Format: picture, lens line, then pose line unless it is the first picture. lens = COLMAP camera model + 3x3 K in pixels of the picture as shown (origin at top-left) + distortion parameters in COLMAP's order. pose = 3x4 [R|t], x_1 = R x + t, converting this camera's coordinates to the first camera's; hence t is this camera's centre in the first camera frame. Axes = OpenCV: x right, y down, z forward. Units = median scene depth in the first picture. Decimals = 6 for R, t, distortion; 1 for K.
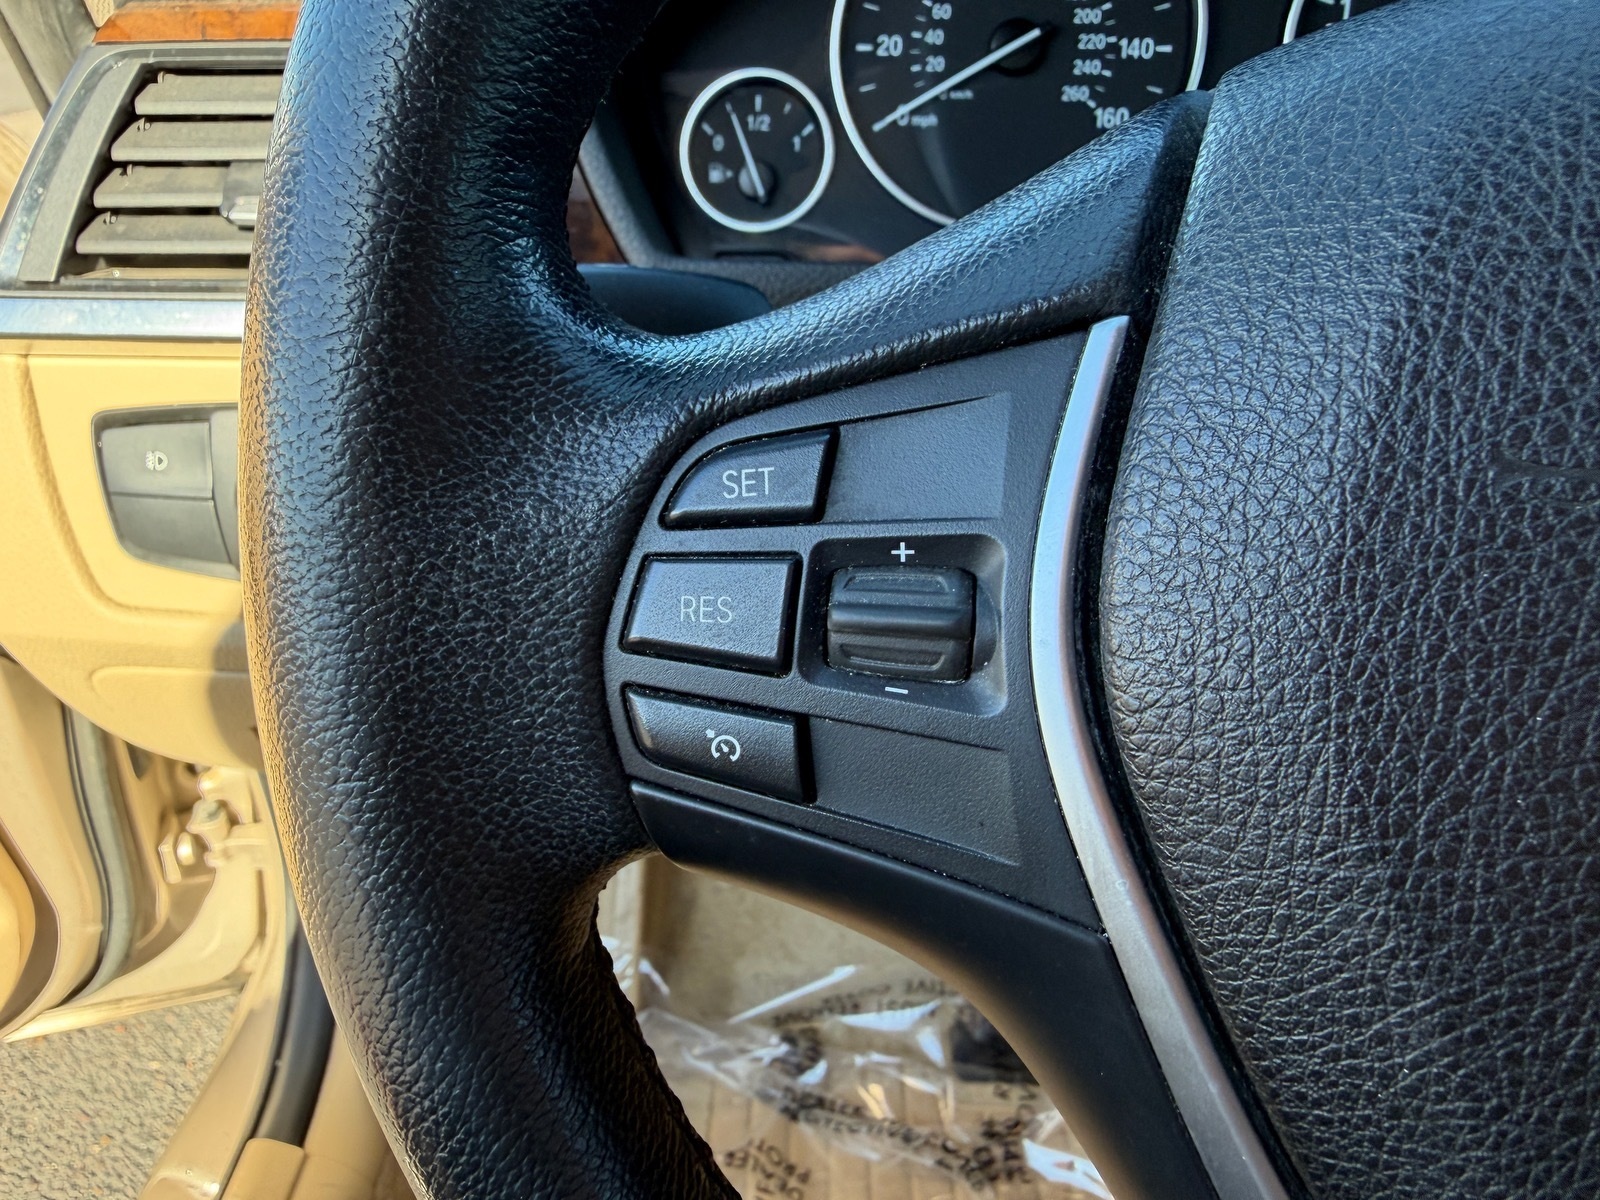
lens RADIAL K [[1159.5, 0, 699.3], [0, 1159.5, 605.3], [0, 0, 1]] dist [0.004981, -0.026601]
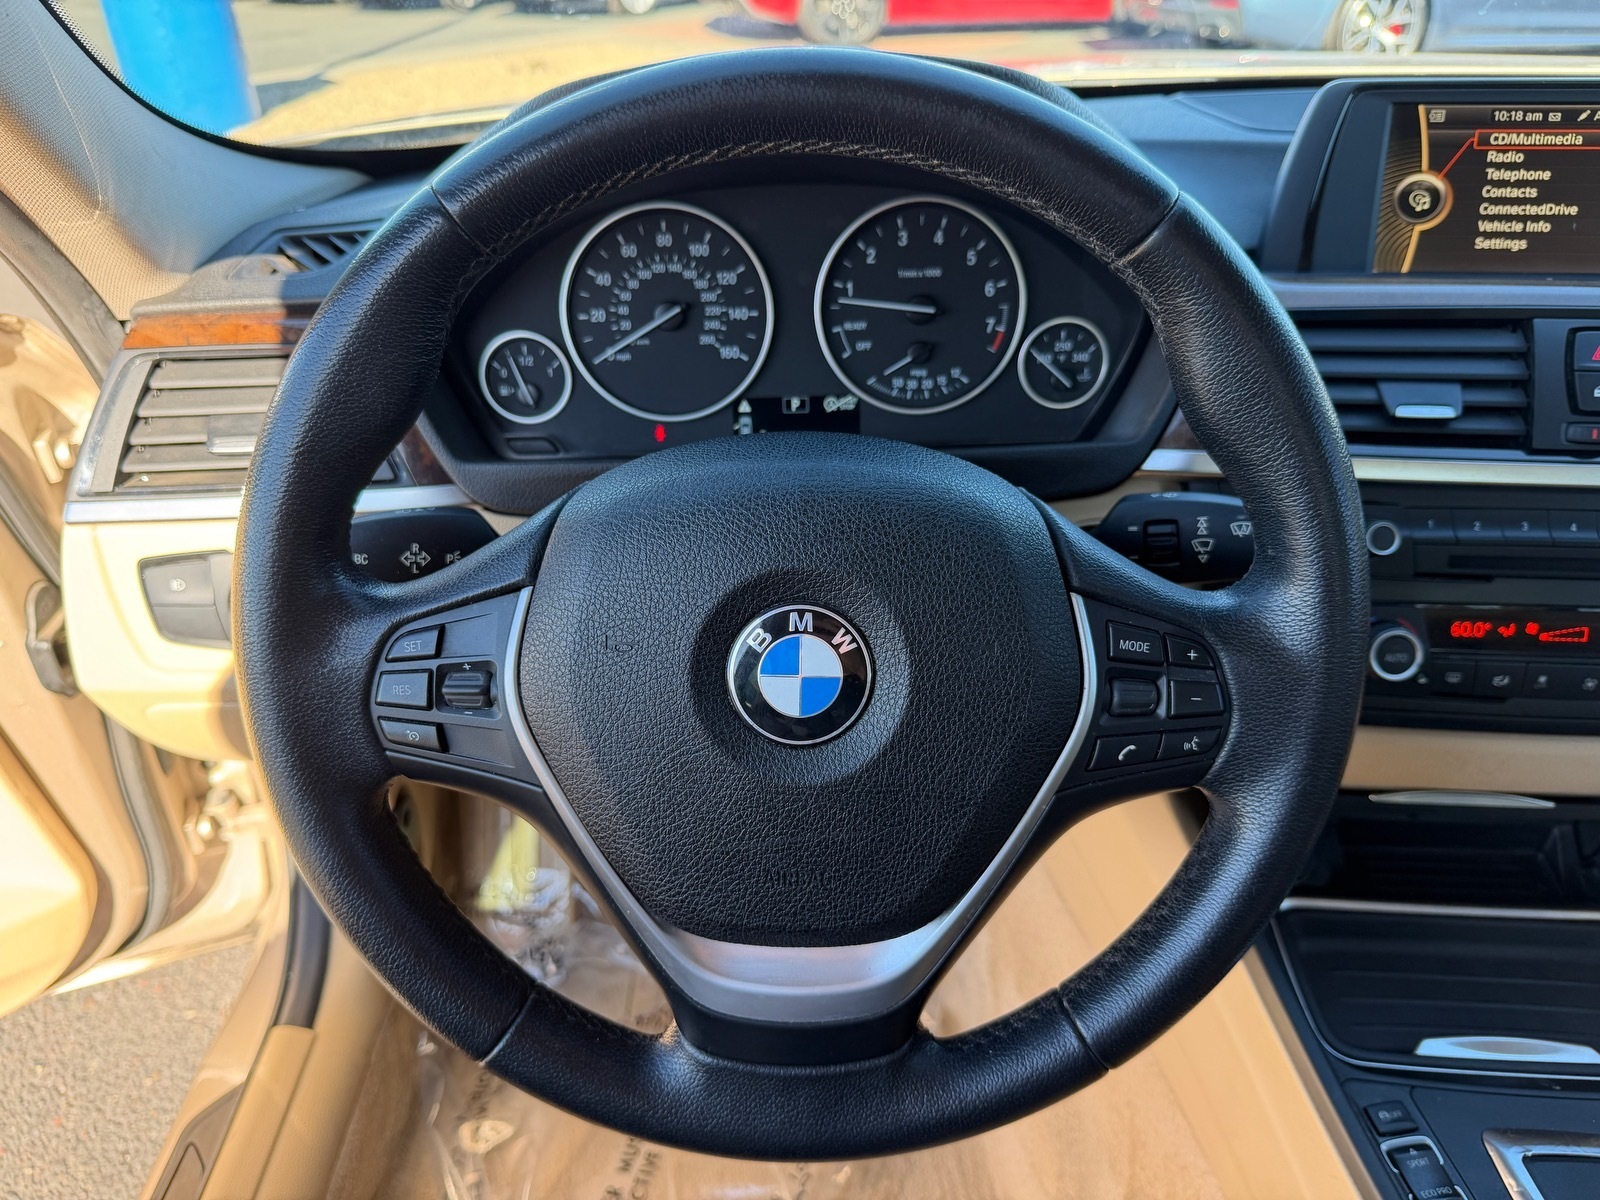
lens RADIAL K [[1159.5, 0, 789.0], [0, 1159.5, 615.1], [0, 0, 1]] dist [0.004981, -0.026601]
pose [[0.995589, -0.062112, 0.070318, 0.299053], [0.059332, 0.997397, 0.040969, -0.094187], [-0.072680, -0.036616, 0.996683, -0.753913]]
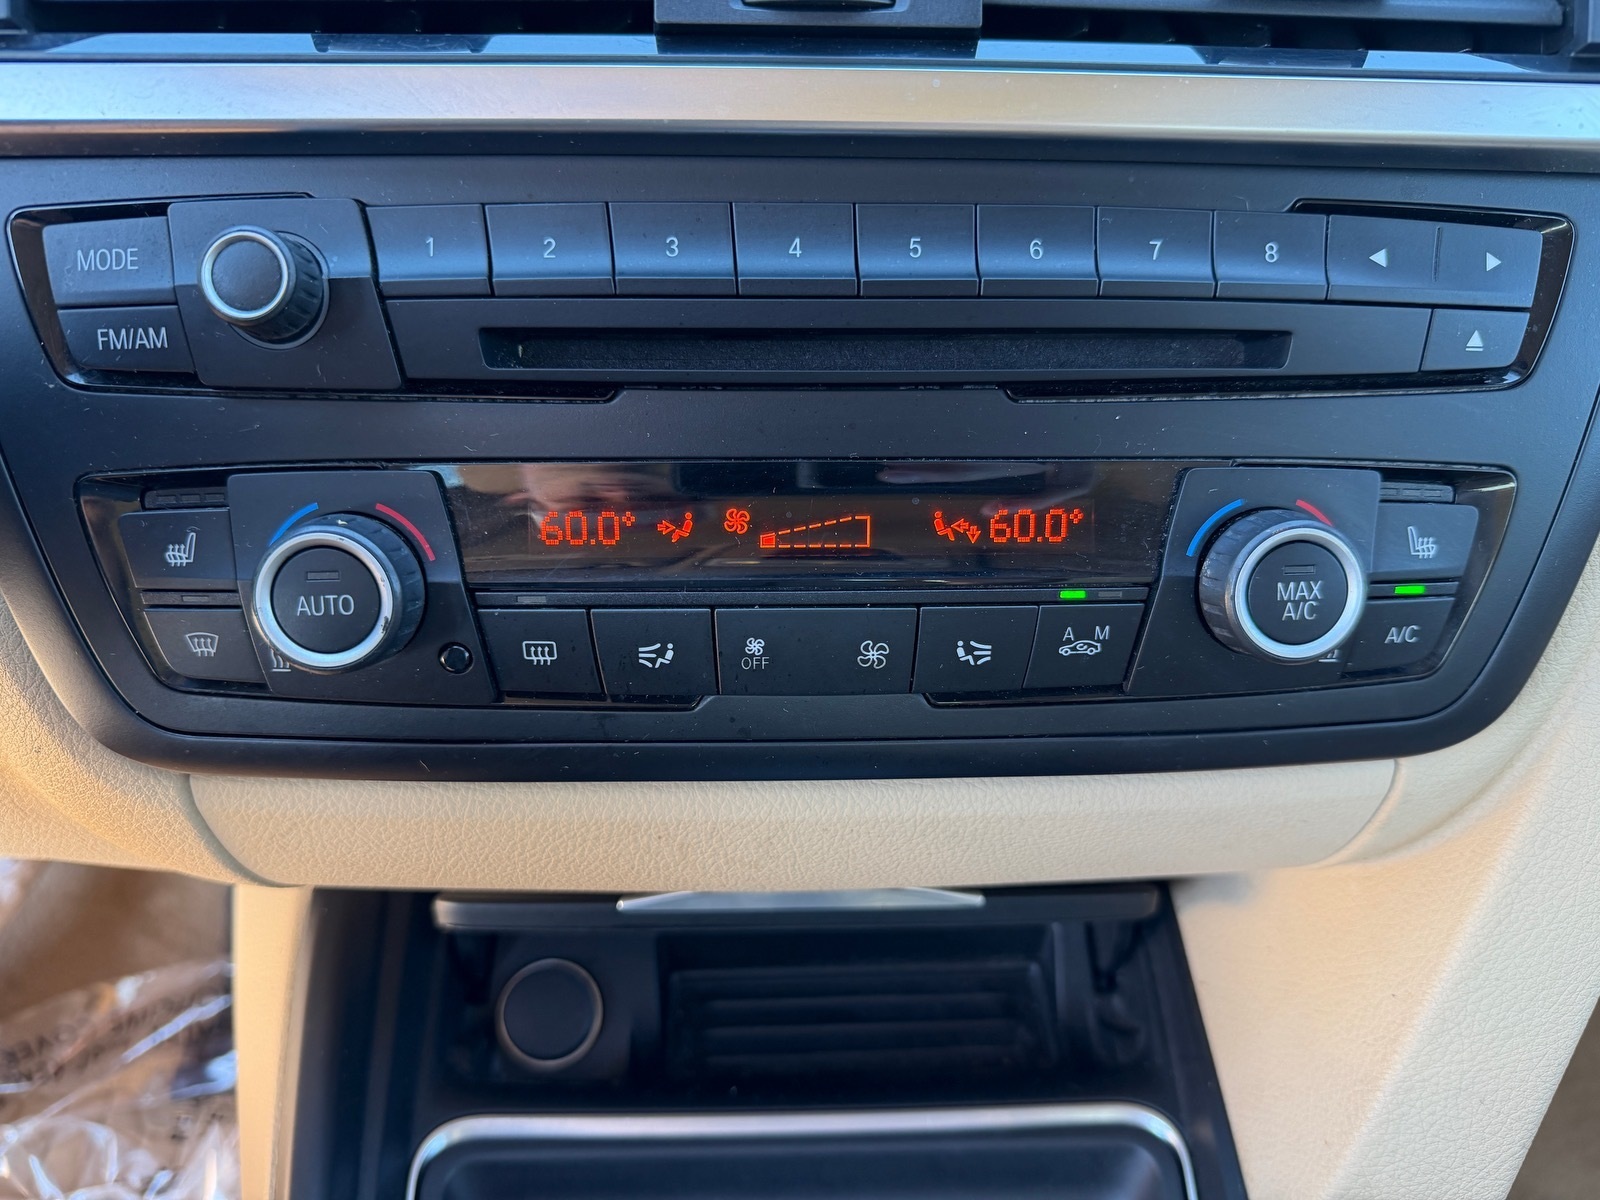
lens RADIAL K [[1159.5, 0, 810.5], [0, 1159.5, 611.9], [0, 0, 1]] dist [0.004981, -0.026601]
pose [[0.976528, -0.099257, 0.191159, 1.346204], [0.089408, 0.994216, 0.059497, 0.066632], [-0.195959, -0.041009, 0.979754, 0.131895]]
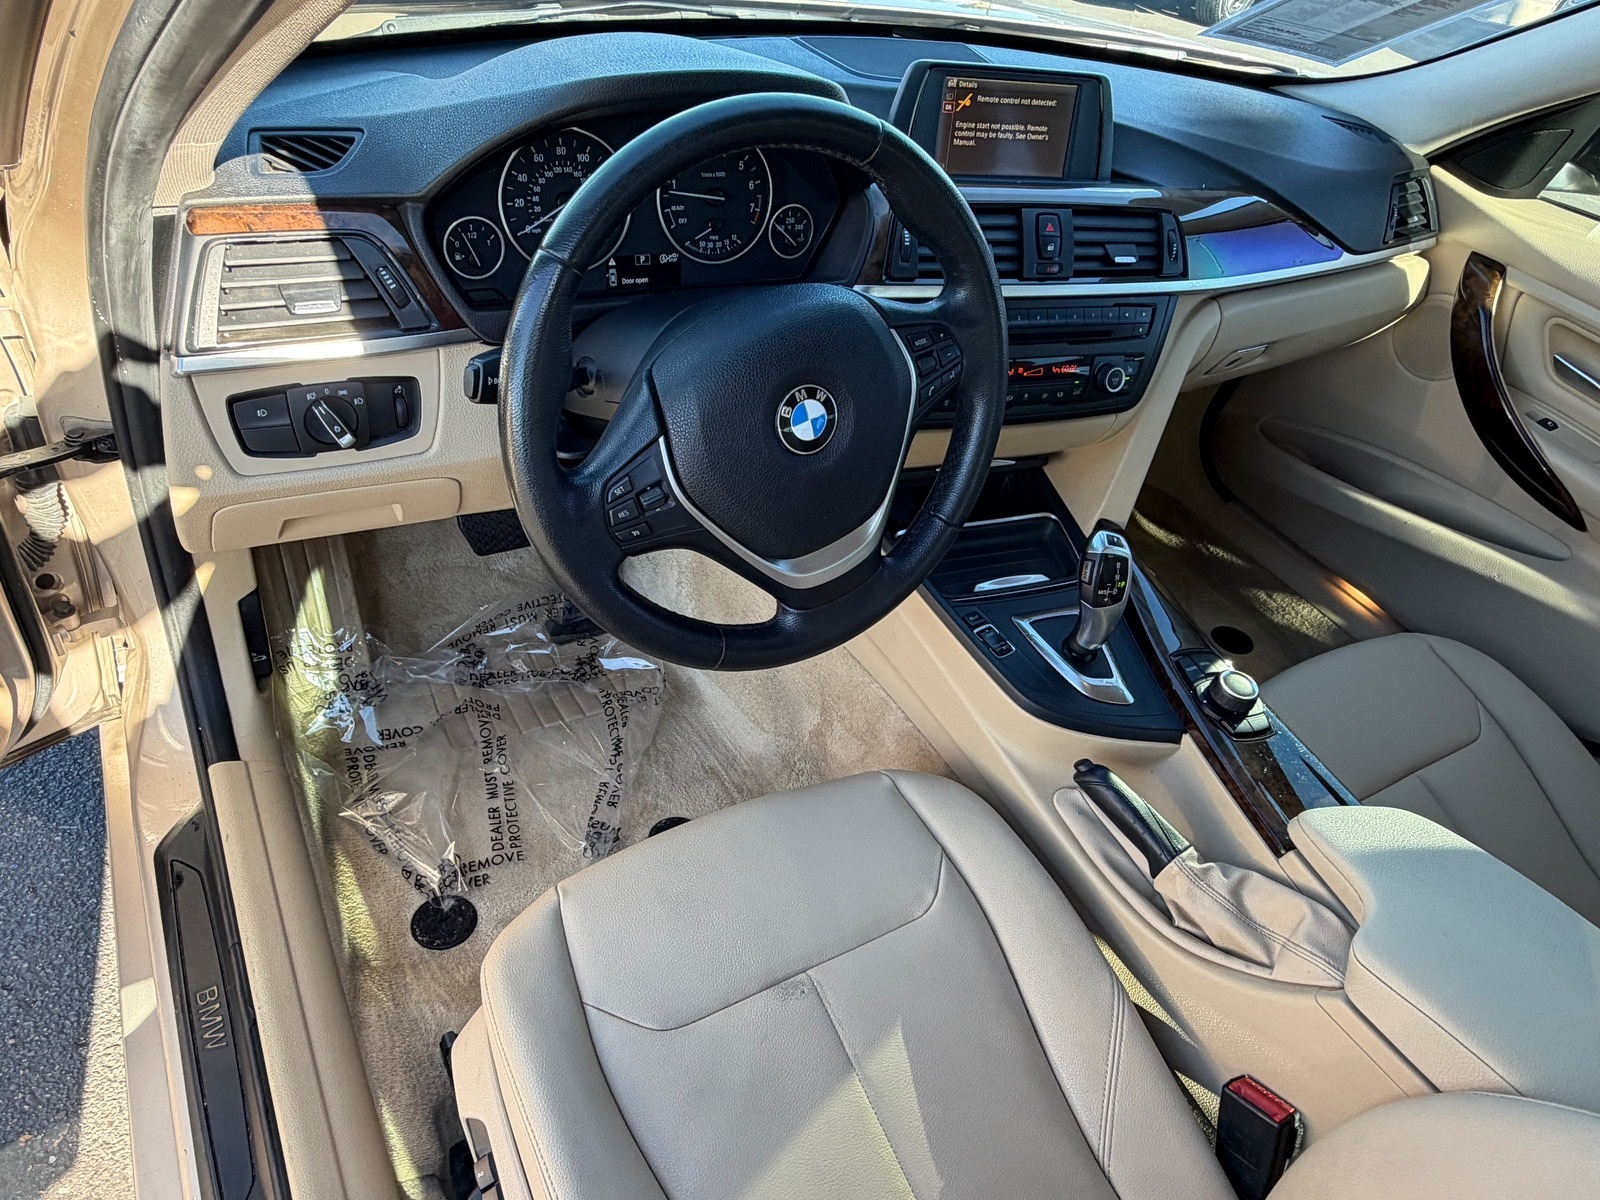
lens RADIAL K [[1034.9, 0, 771.9], [0, 1034.9, 598.5], [0, 0, 1]] dist [-0.006493, 0.002106]
pose [[0.832364, -0.246155, 0.496566, -0.720209], [0.114522, 0.953011, 0.280455, -0.228310], [-0.542269, -0.176573, 0.821442, -1.328454]]
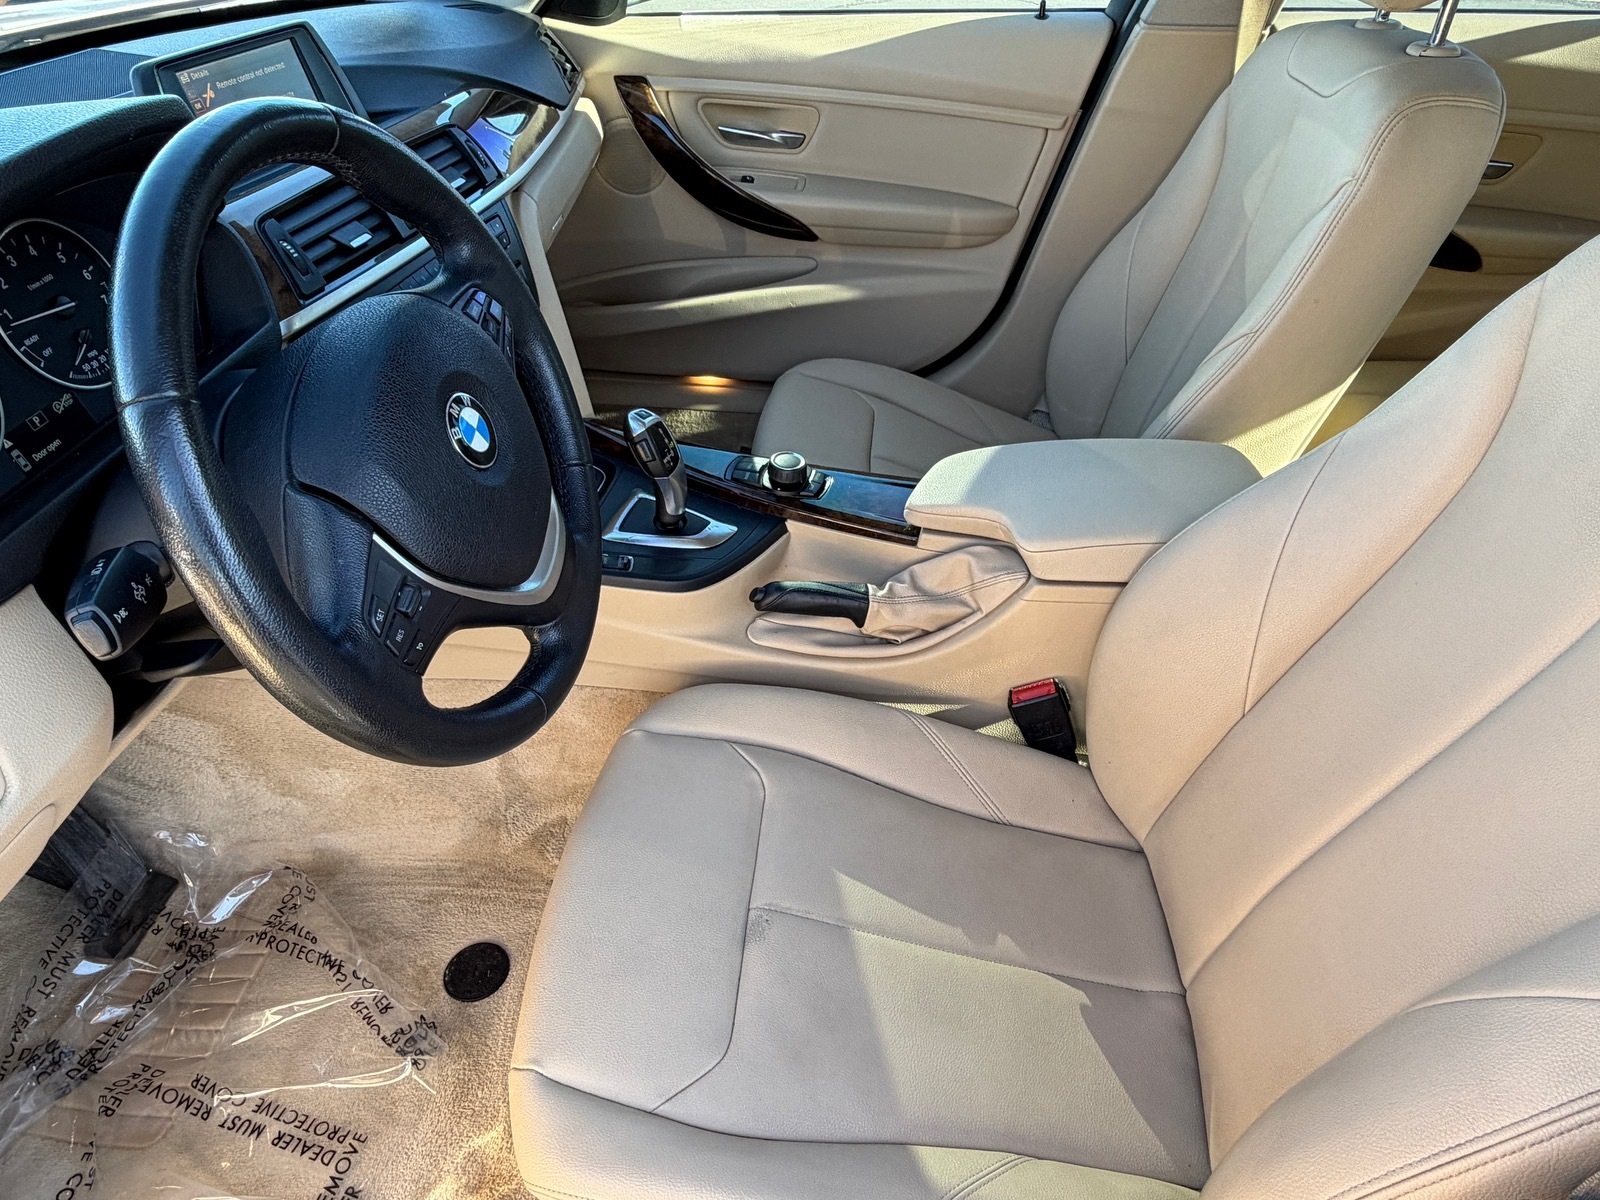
lens RADIAL K [[1034.9, 0, 789.7], [0, 1034.9, 597.7], [0, 0, 1]] dist [-0.006493, 0.002106]
pose [[0.033932, -0.607665, 0.793468, -1.149340], [0.463598, 0.712913, 0.526148, -0.463451], [-0.885395, 0.349997, 0.305903, -0.616477]]
